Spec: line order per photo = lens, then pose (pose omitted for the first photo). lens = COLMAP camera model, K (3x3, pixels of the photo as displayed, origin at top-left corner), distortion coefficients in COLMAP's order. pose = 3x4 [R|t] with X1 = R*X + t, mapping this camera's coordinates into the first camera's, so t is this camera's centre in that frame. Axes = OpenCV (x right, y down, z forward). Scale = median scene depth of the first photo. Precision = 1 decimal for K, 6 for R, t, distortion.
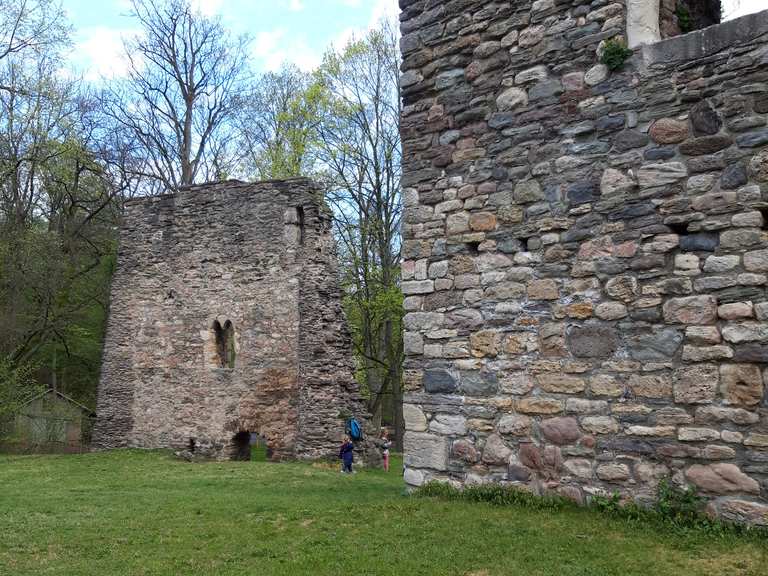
lens RADIAL K [[796.3, 0, 384.0], [0, 796.3, 288.0], [0, 0, 1]] dist [0.241800, -0.604681]
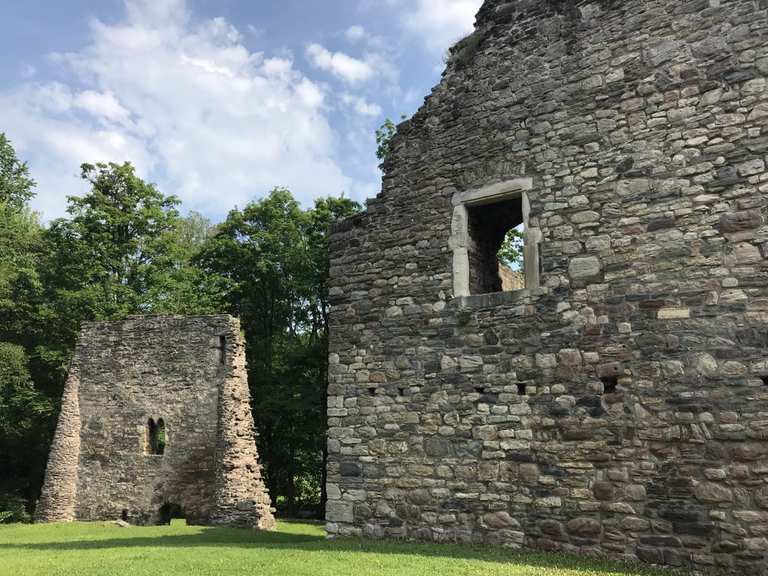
lens RADIAL K [[617.7, 0, 384.0], [0, 617.7, 288.0], [0, 0, 1]] dist [0.040259, -0.005552]
pose [[0.978186, 0.051262, 0.201306, -0.155263], [-0.019743, 0.987629, -0.155562, -0.065756], [-0.206790, 0.148194, 0.967097, -0.383494]]
